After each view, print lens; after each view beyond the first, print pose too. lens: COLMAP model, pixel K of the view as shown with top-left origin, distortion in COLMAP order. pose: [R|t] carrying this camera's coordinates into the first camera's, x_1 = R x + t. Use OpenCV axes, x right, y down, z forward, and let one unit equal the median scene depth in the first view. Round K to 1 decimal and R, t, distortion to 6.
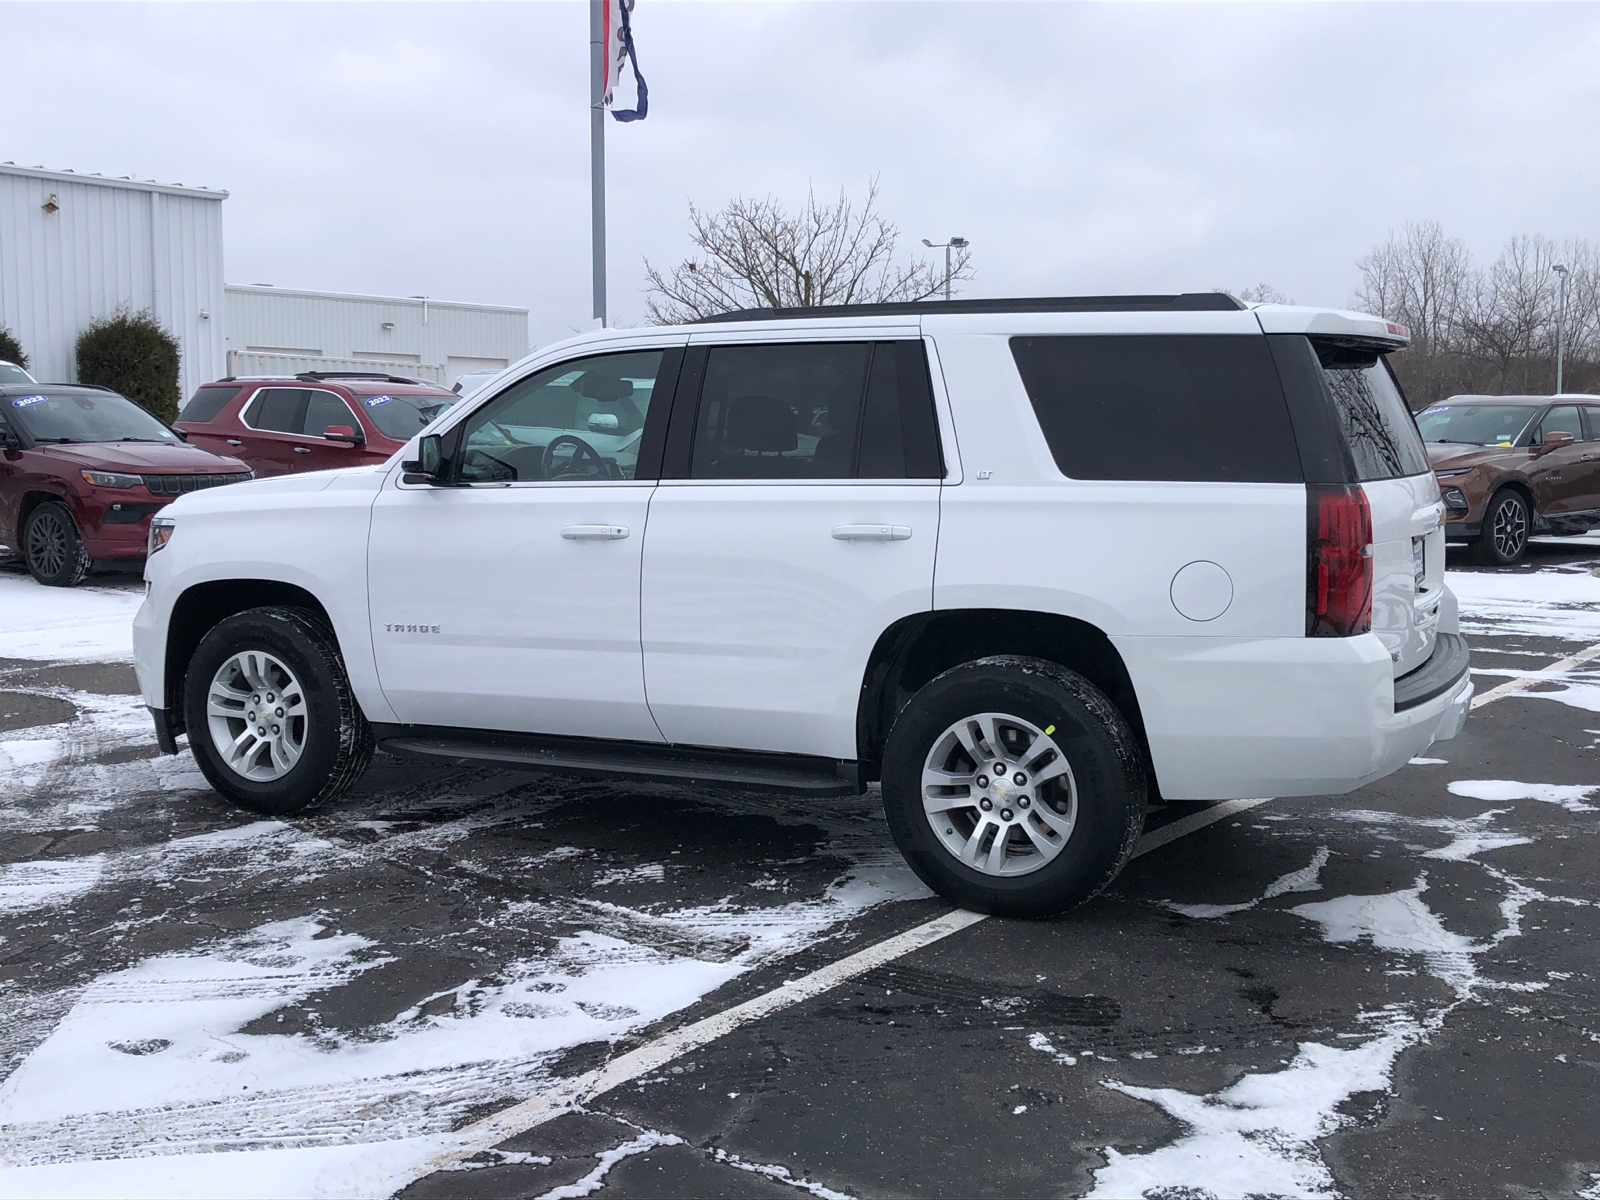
lens RADIAL K [[1727.9, 0, 794.6], [0, 1727.9, 562.2], [0, 0, 1]] dist [0.127950, -0.370589]
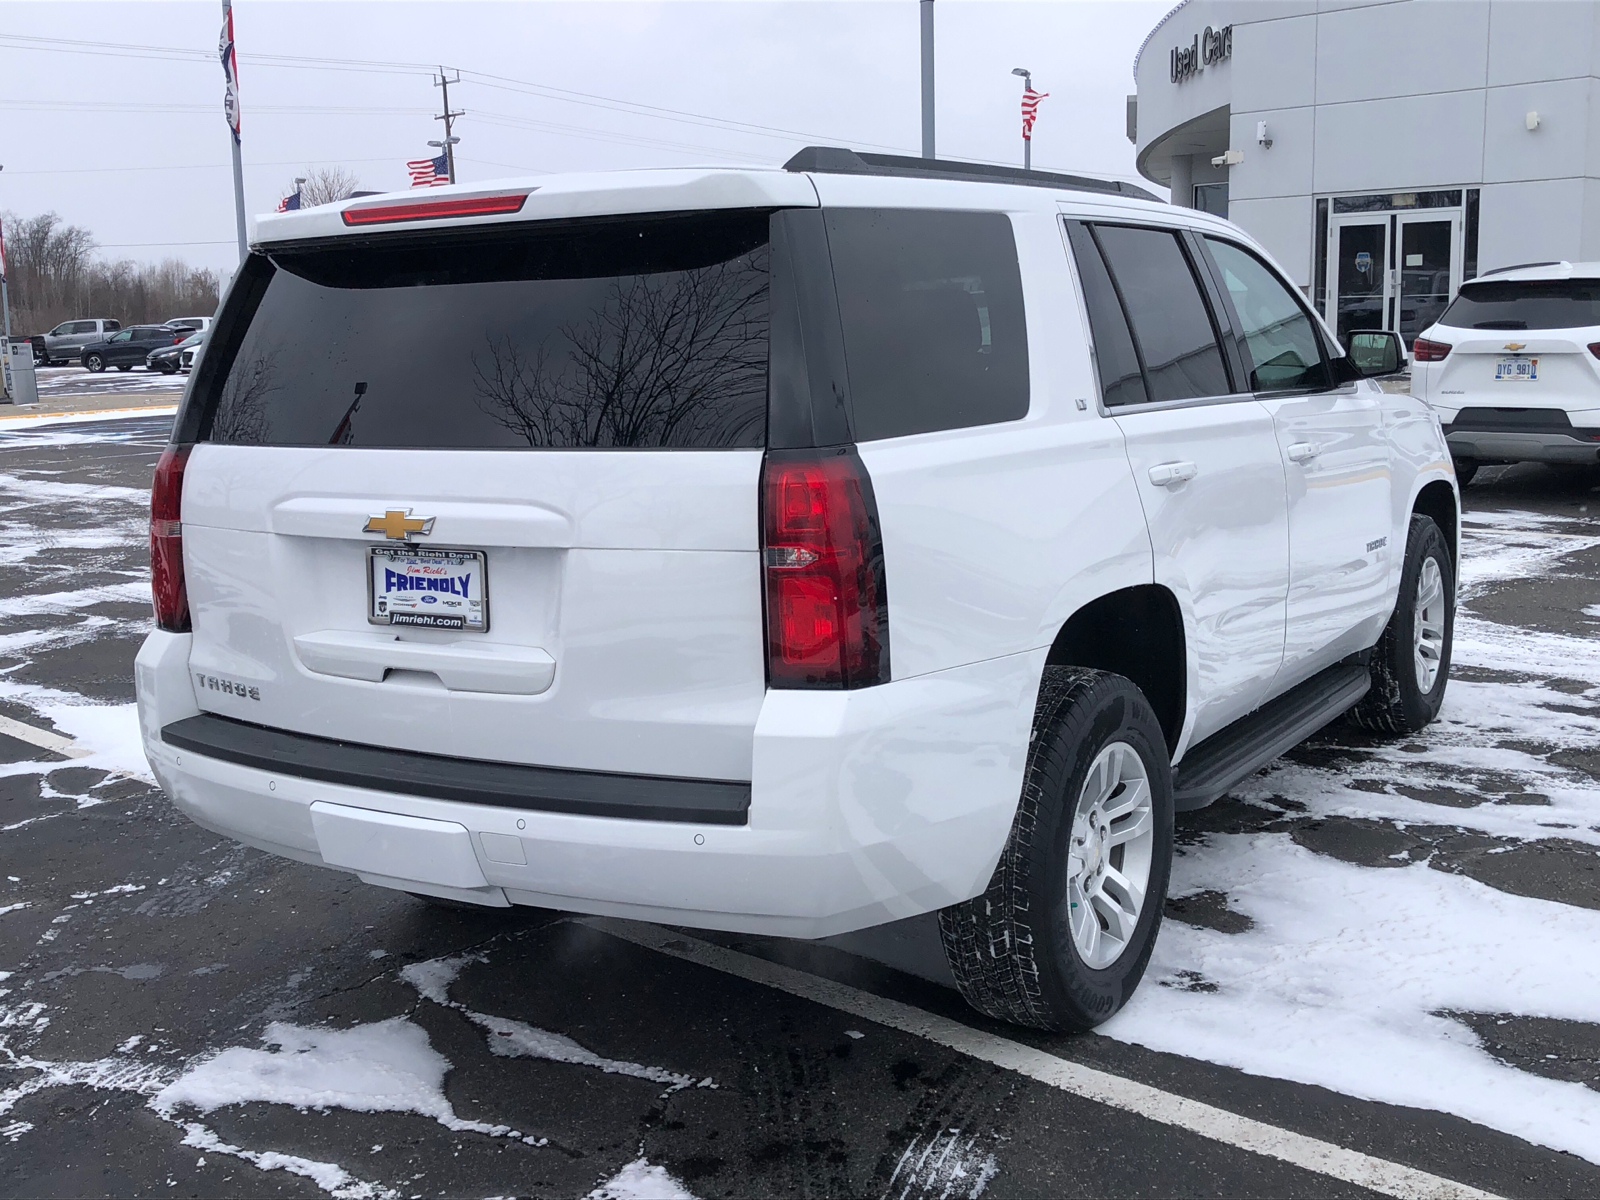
lens RADIAL K [[1727.9, 0, 794.6], [0, 1727.9, 562.2], [0, 0, 1]] dist [0.127950, -0.370589]
pose [[-0.098687, 0.138971, -0.985367, 0.916515], [-0.055943, 0.987860, 0.144925, -0.103278], [0.993545, 0.069427, -0.089715, 1.148709]]
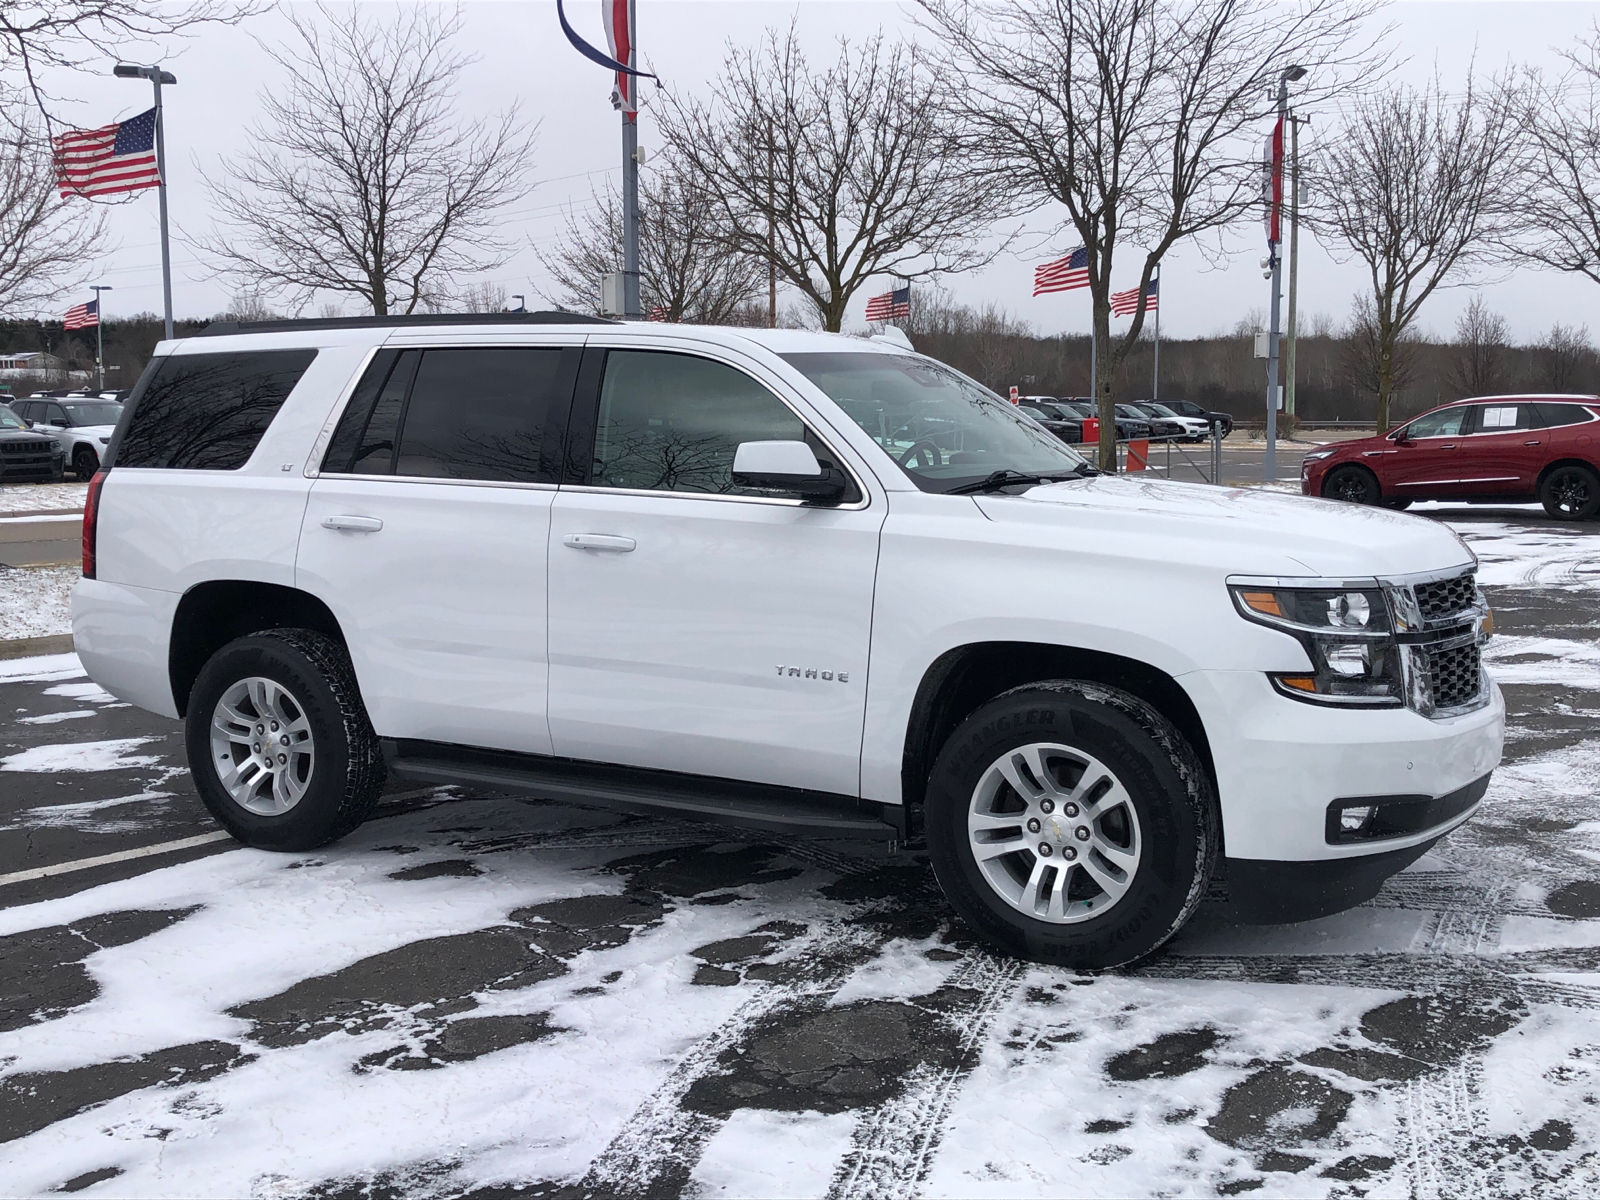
lens RADIAL K [[1727.9, 0, 794.6], [0, 1727.9, 562.2], [0, 0, 1]] dist [0.127950, -0.370589]
pose [[-0.999541, -0.001336, 0.030281, -0.099734], [0.003921, 0.984935, 0.172881, -0.199018], [-0.030055, 0.172921, -0.984477, 2.247381]]
